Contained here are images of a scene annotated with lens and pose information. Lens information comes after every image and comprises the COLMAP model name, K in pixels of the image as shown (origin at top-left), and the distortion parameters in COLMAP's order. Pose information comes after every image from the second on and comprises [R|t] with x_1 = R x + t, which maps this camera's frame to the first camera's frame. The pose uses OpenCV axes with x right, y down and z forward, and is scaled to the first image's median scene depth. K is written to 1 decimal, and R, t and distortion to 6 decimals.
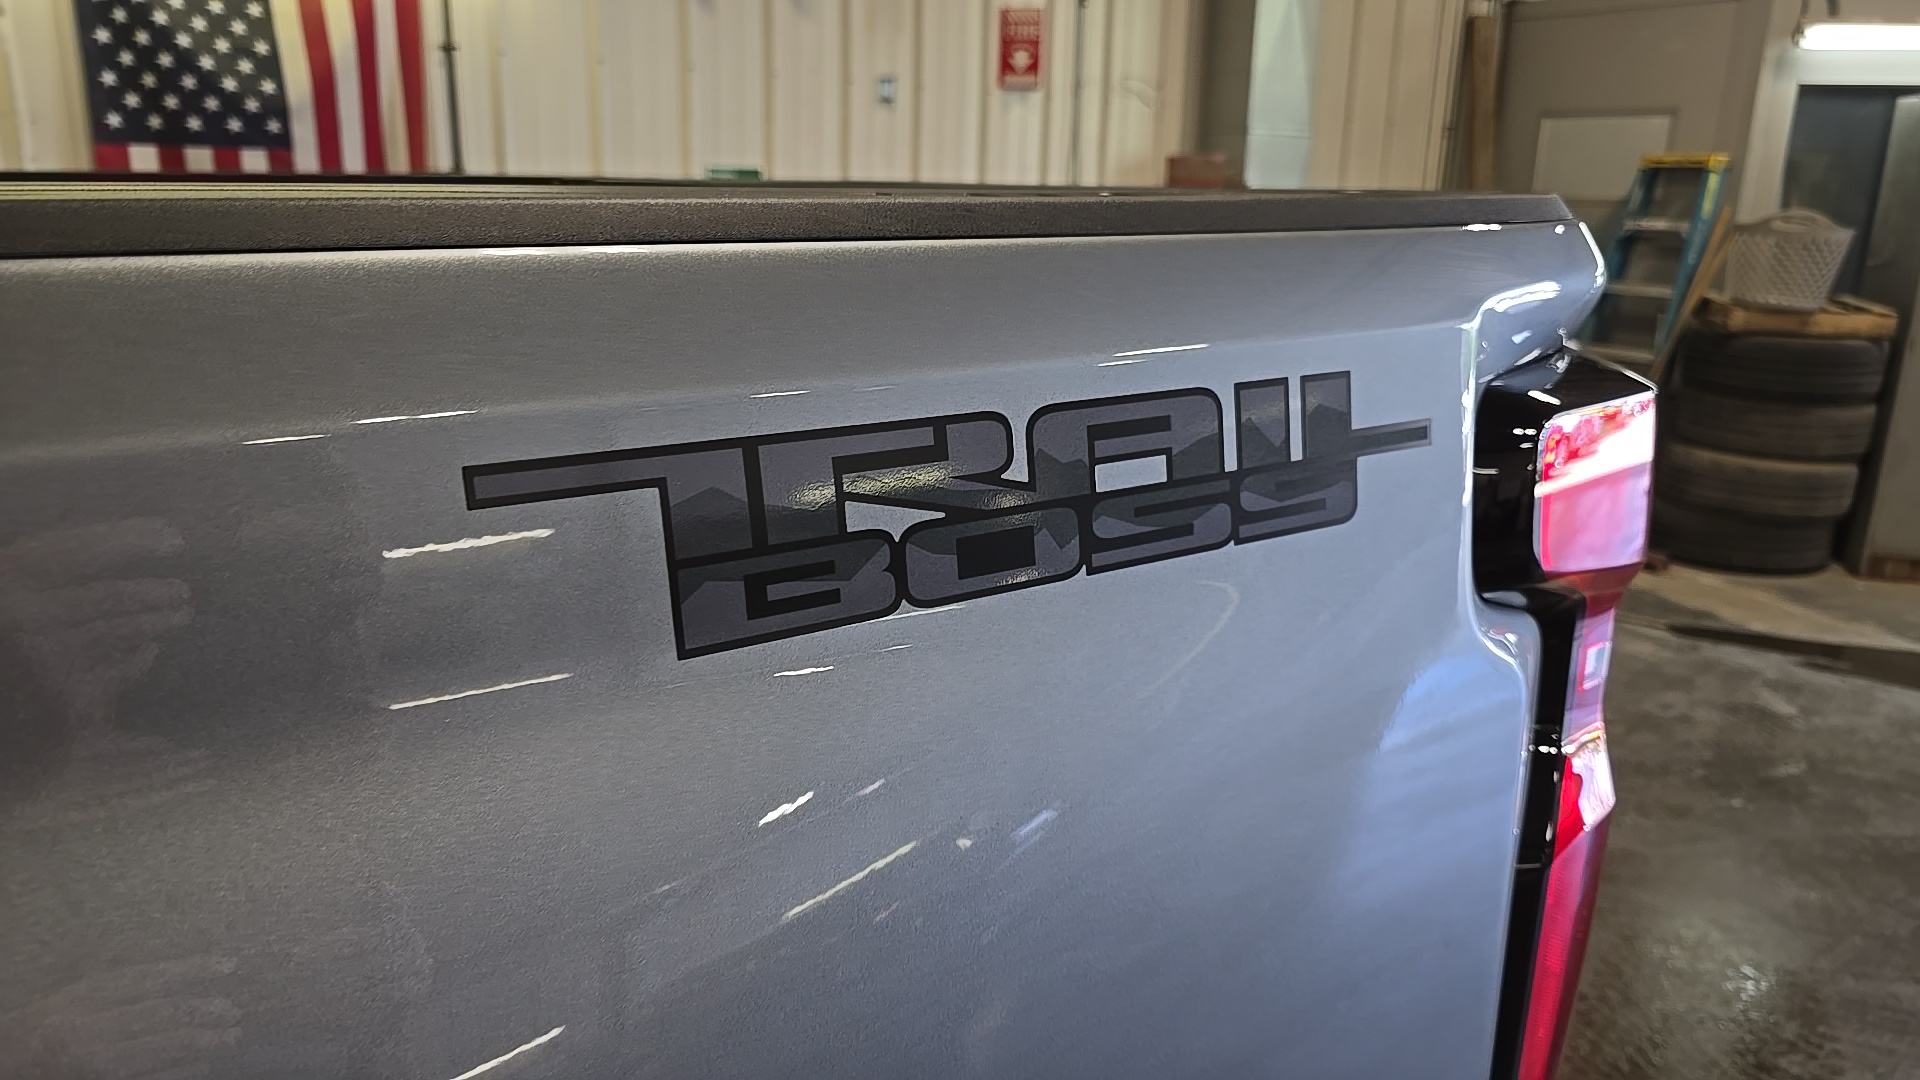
lens RADIAL K [[1322.6, 0, 960.0], [0, 1322.6, 540.0], [0, 0, 1]] dist [0.054586, -0.061828]
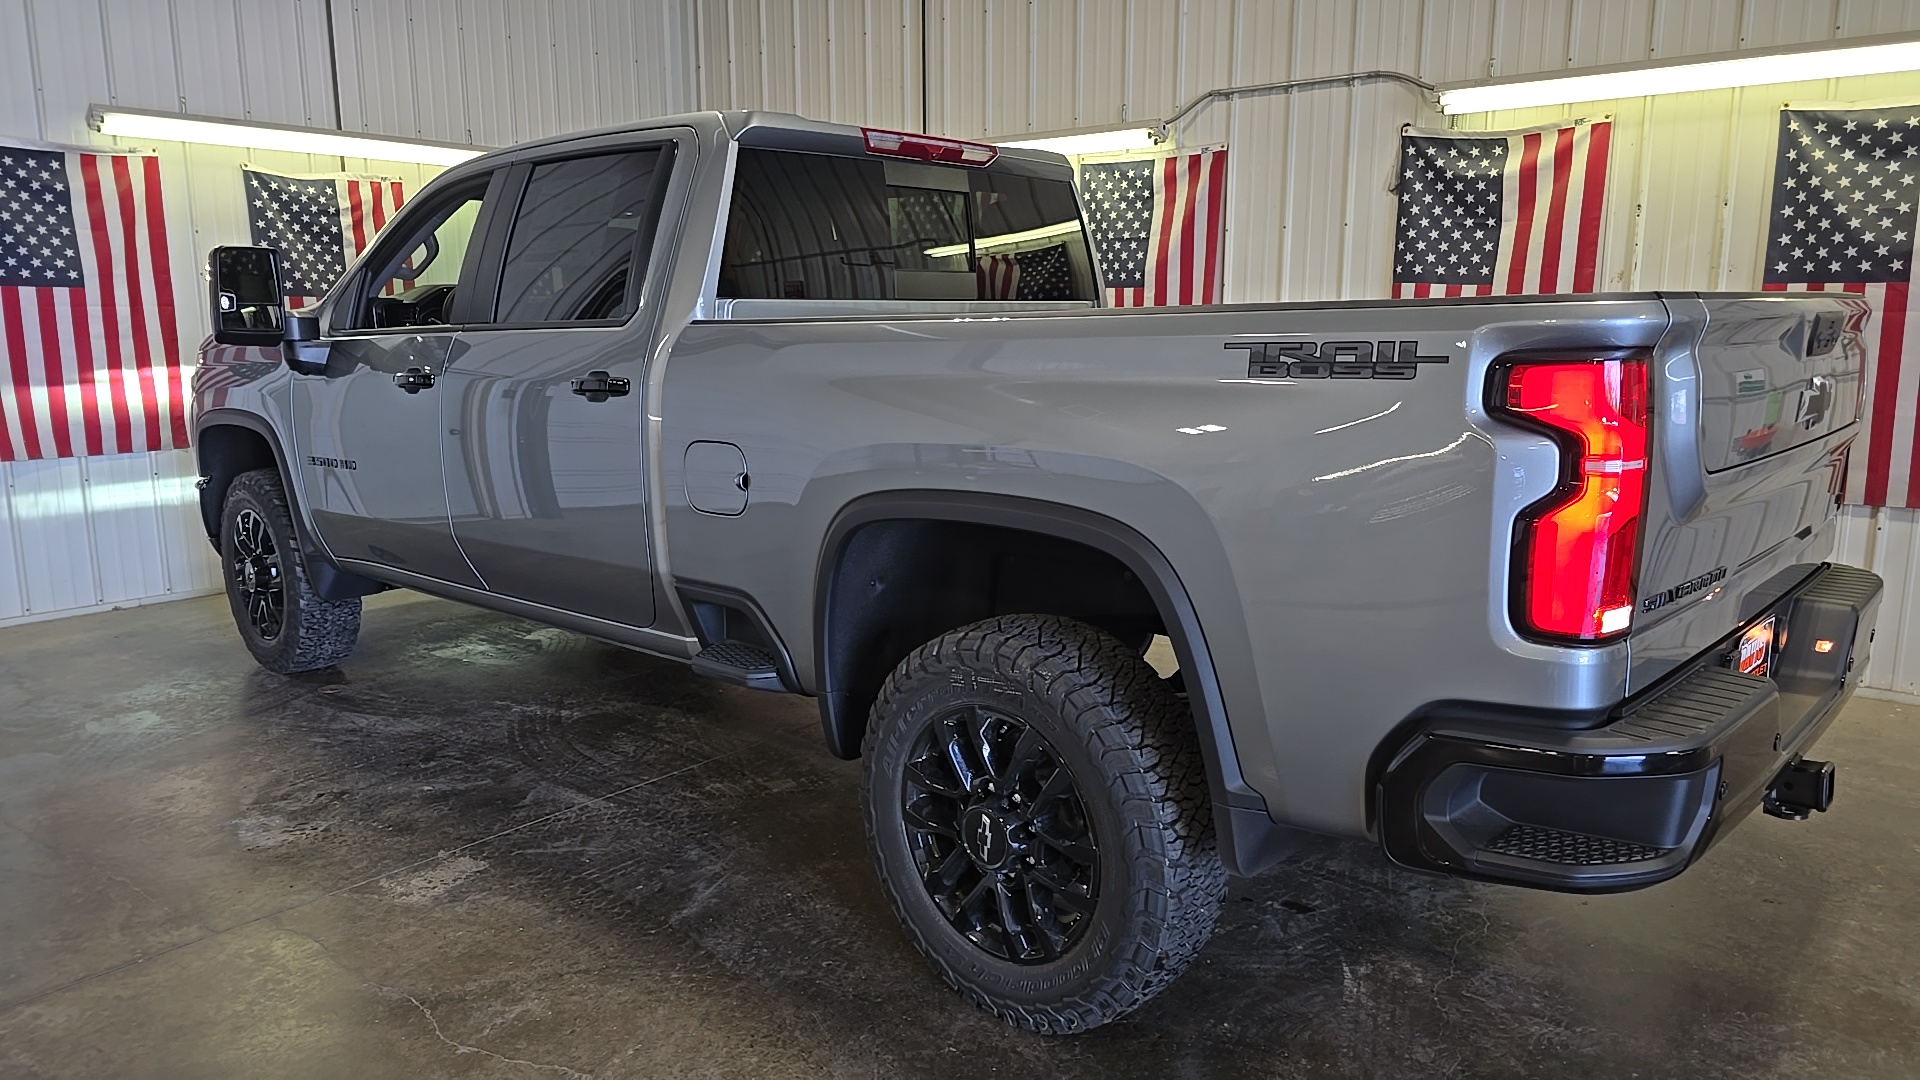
lens RADIAL K [[1288.1, 0, 963.8], [0, 1288.1, 541.6], [0, 0, 1]] dist [0.054026, -0.054209]
pose [[0.252789, 0.147872, -0.956155, 0.542612], [-0.236044, 0.967816, 0.087270, 0.062948], [0.938286, 0.203634, 0.279558, -0.177595]]
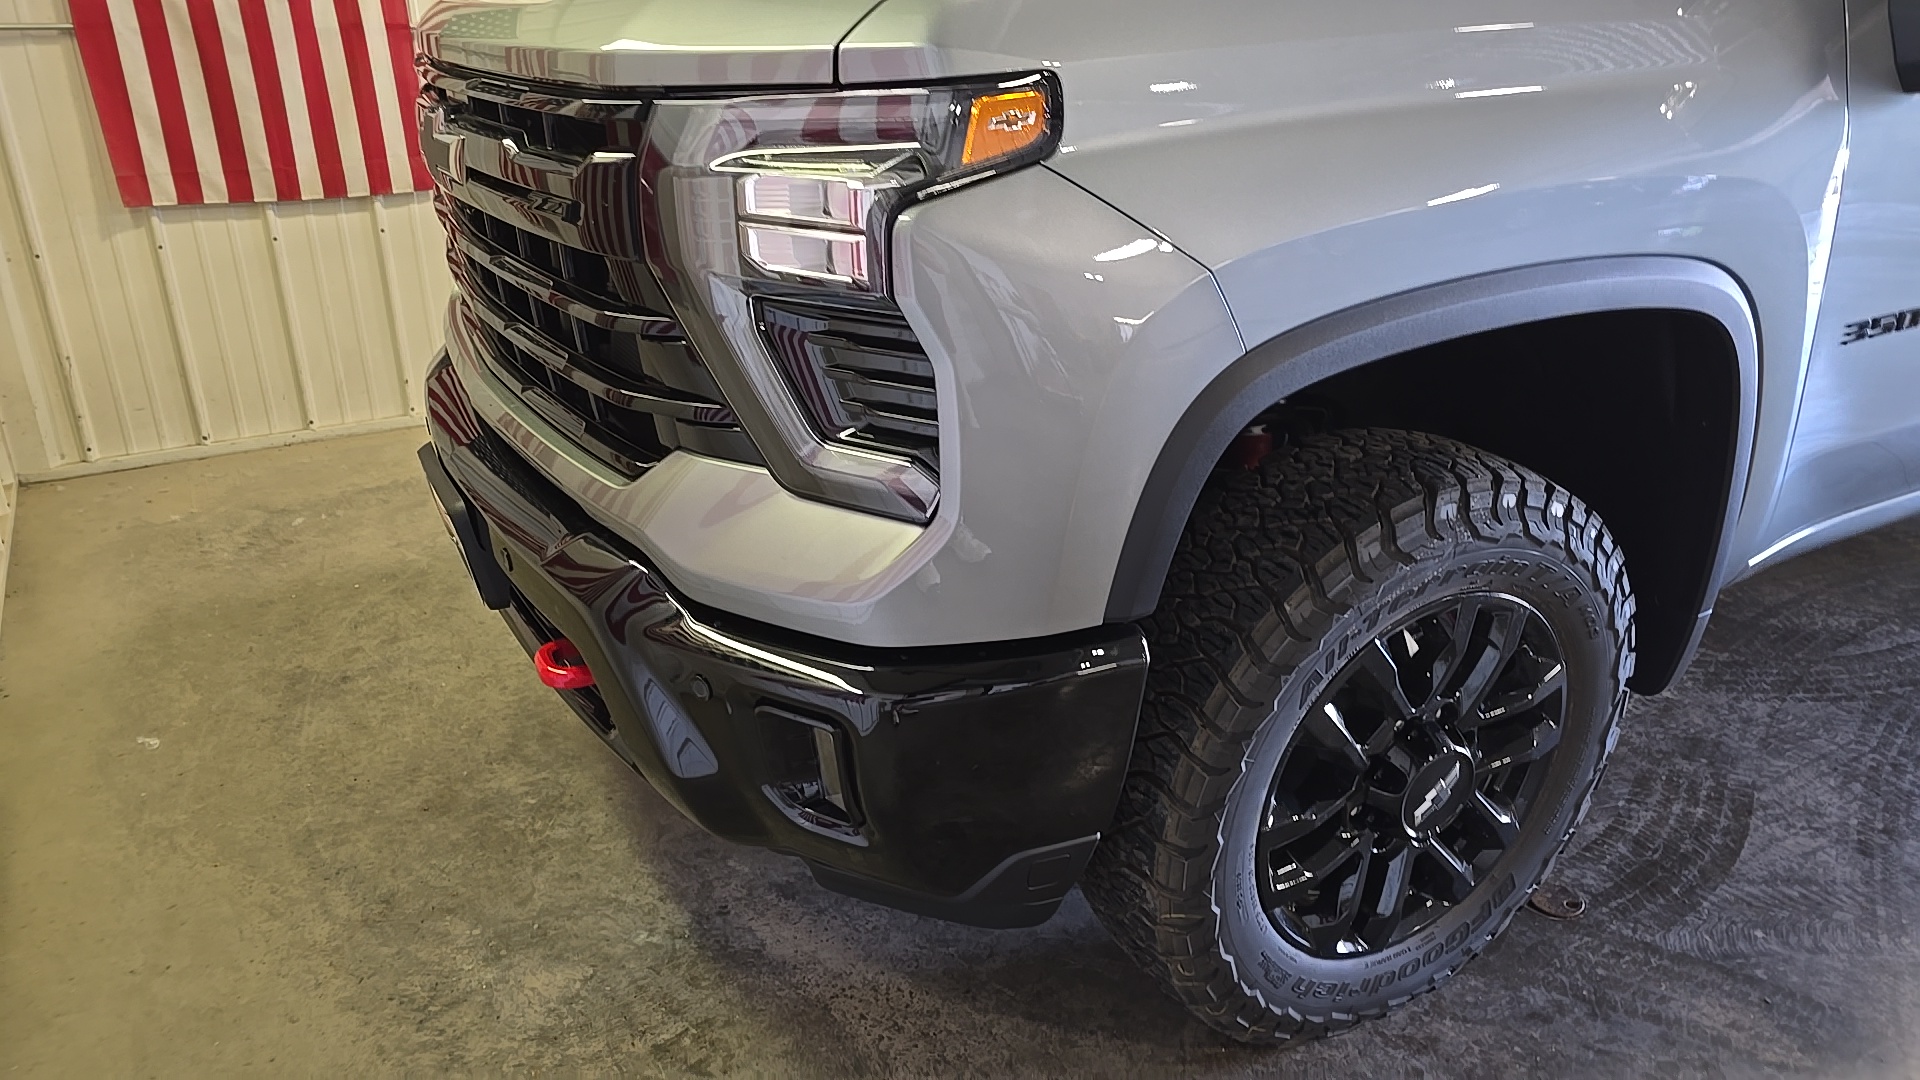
lens RADIAL K [[1288.1, 0, 963.8], [0, 1288.1, 541.6], [0, 0, 1]] dist [0.054026, -0.054209]
pose [[0.996911, 0.009337, -0.077987, -1.244773], [0.001408, 0.990625, 0.136606, 0.270466], [0.078531, -0.136293, 0.987551, -1.001861]]
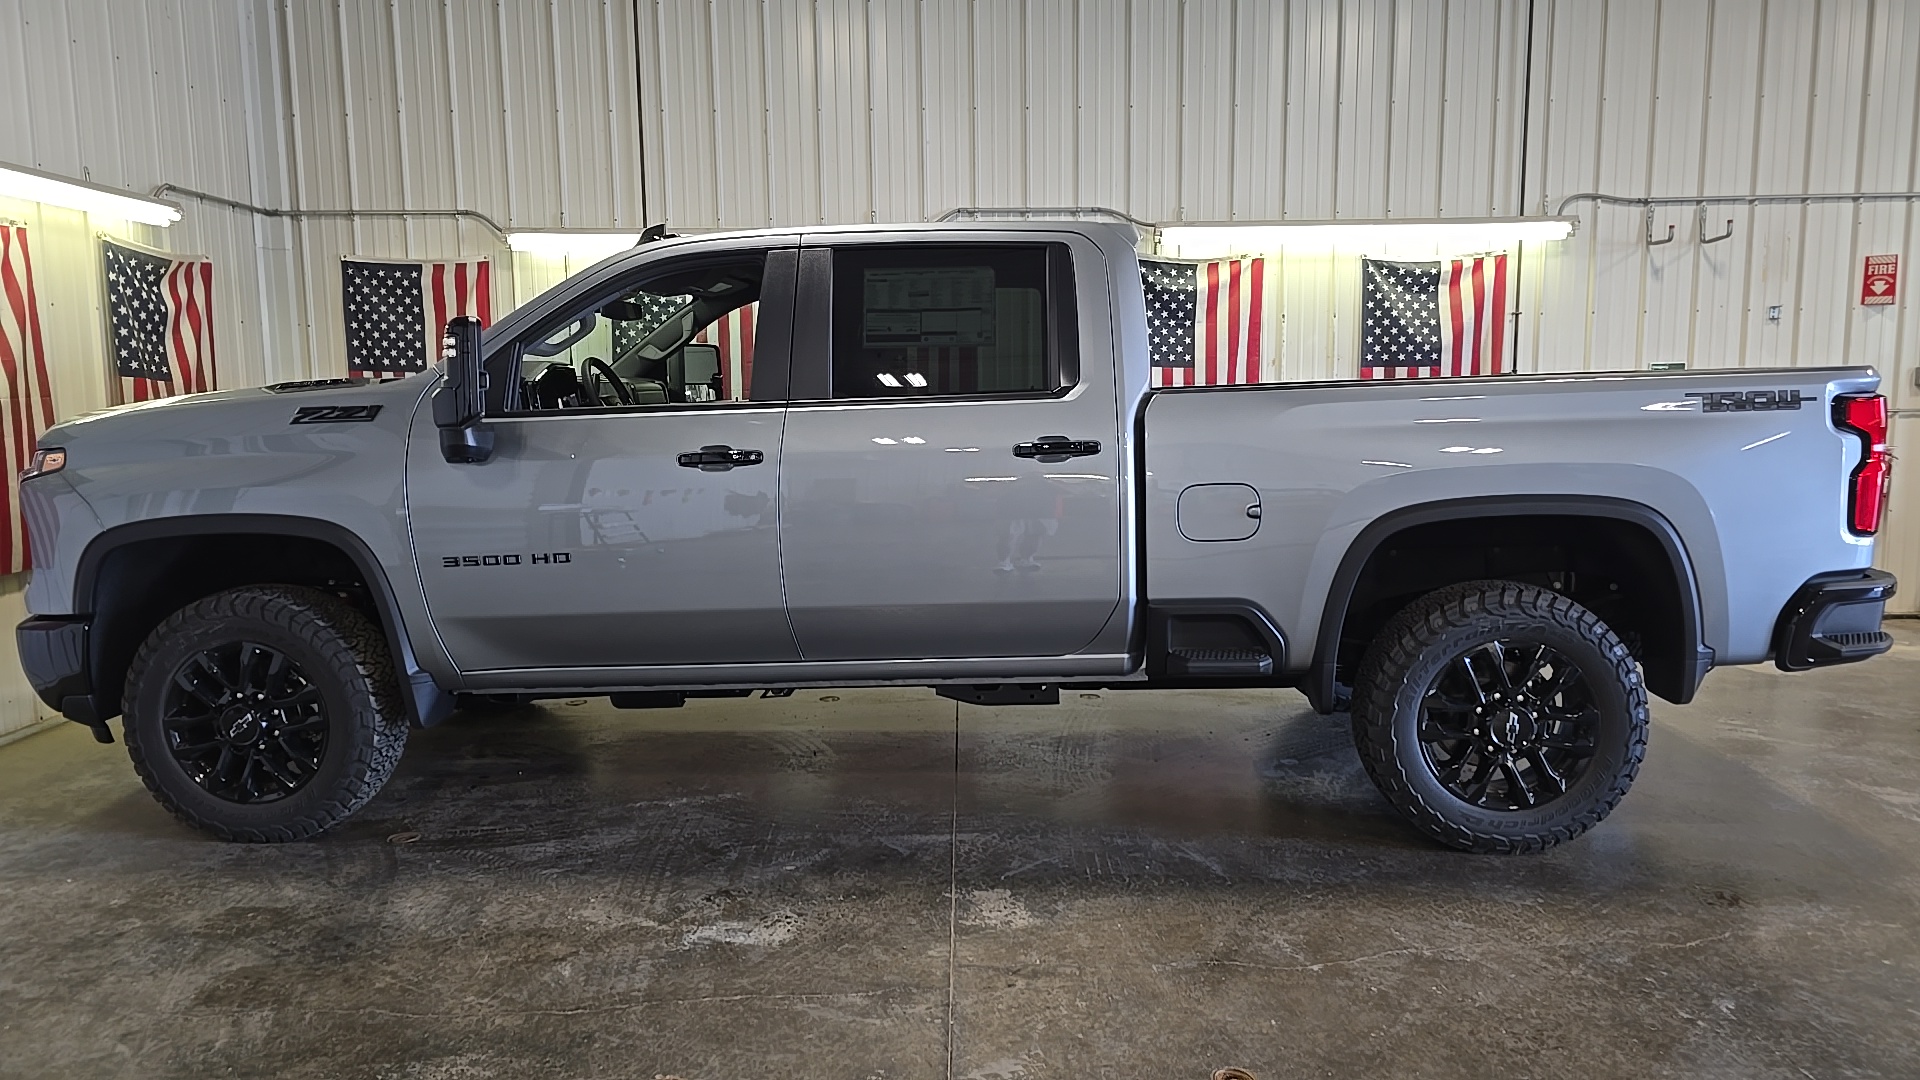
lens RADIAL K [[1288.1, 0, 963.8], [0, 1288.1, 541.6], [0, 0, 1]] dist [0.054026, -0.054209]
pose [[0.809155, 0.037749, -0.586382, 0.122987], [-0.119539, 0.987641, -0.101373, 0.304564], [0.575308, 0.152122, 0.803666, -1.128697]]
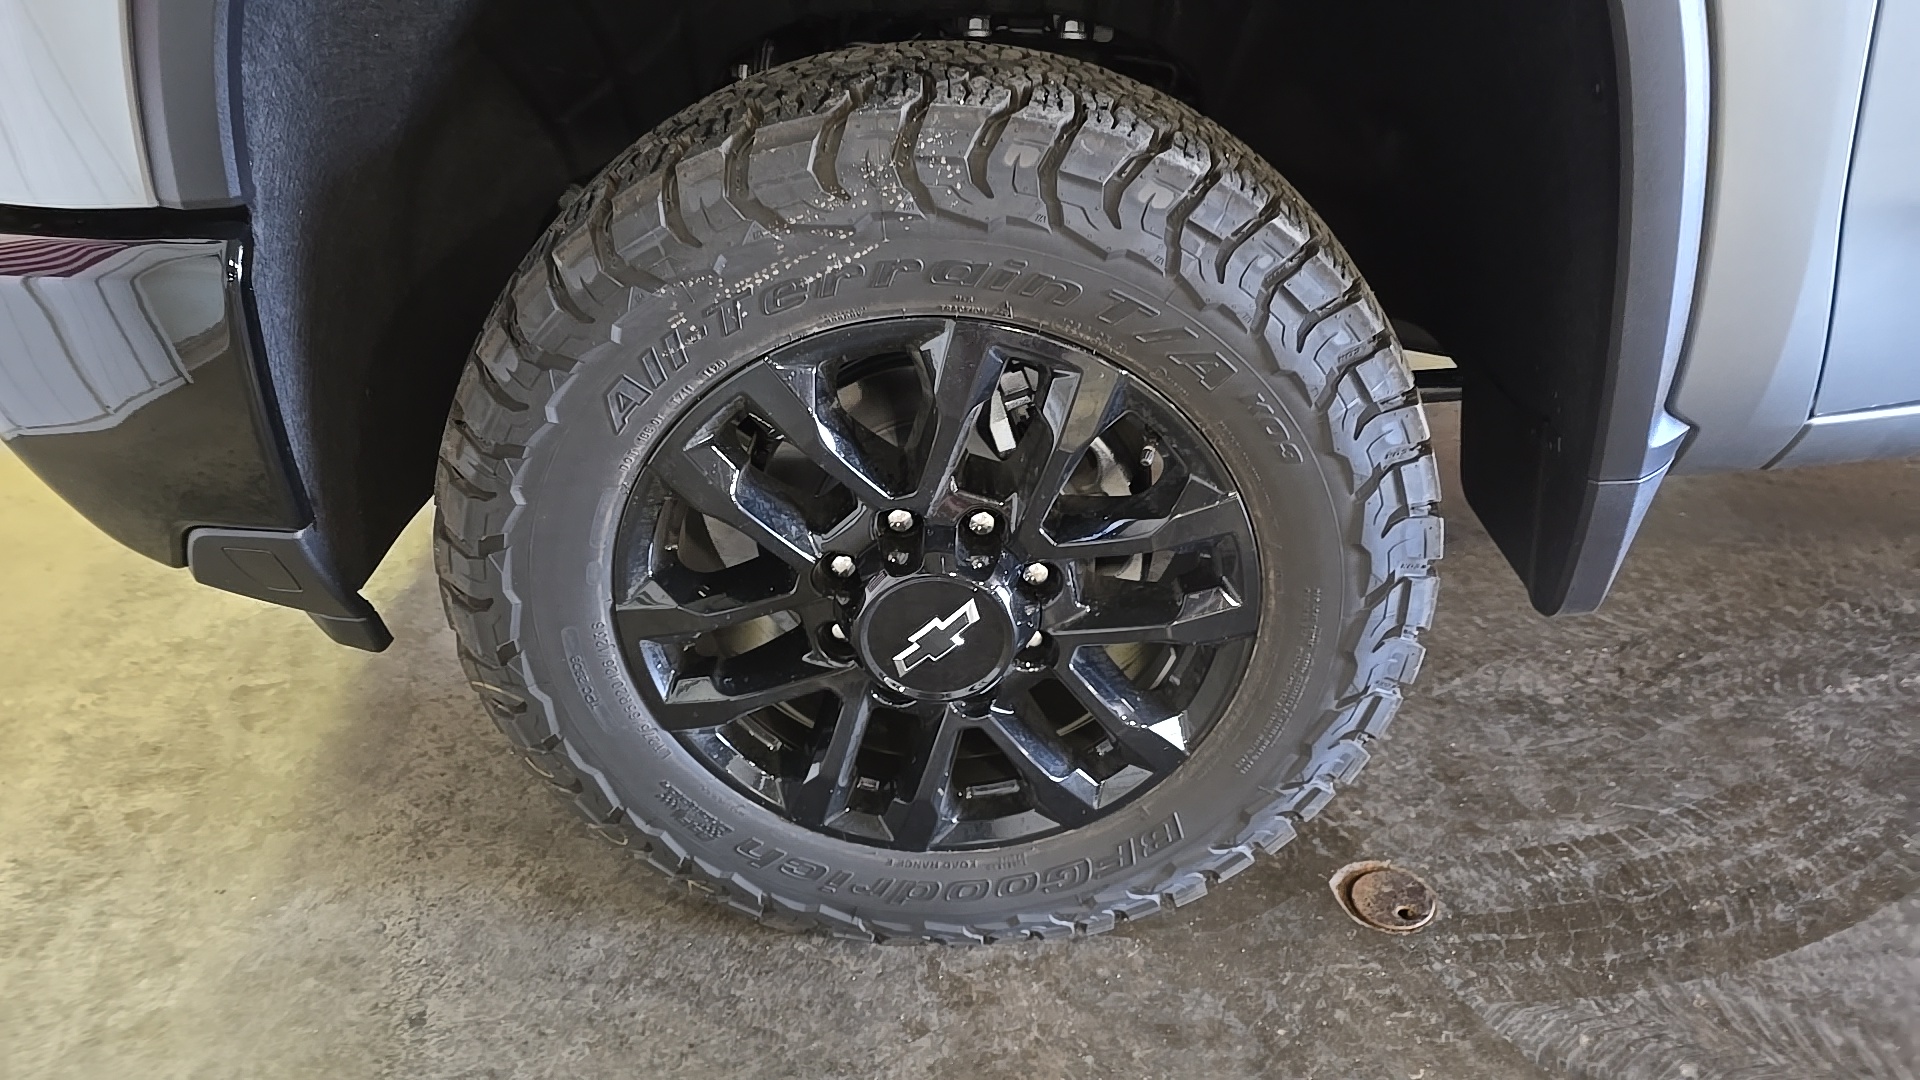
lens RADIAL K [[1288.1, 0, 963.8], [0, 1288.1, 541.6], [0, 0, 1]] dist [0.054026, -0.054209]
pose [[0.834345, 0.249730, -0.491429, -0.956888], [-0.103499, 0.946609, 0.305319, 0.313748], [0.541438, -0.203880, 0.815645, -0.765252]]
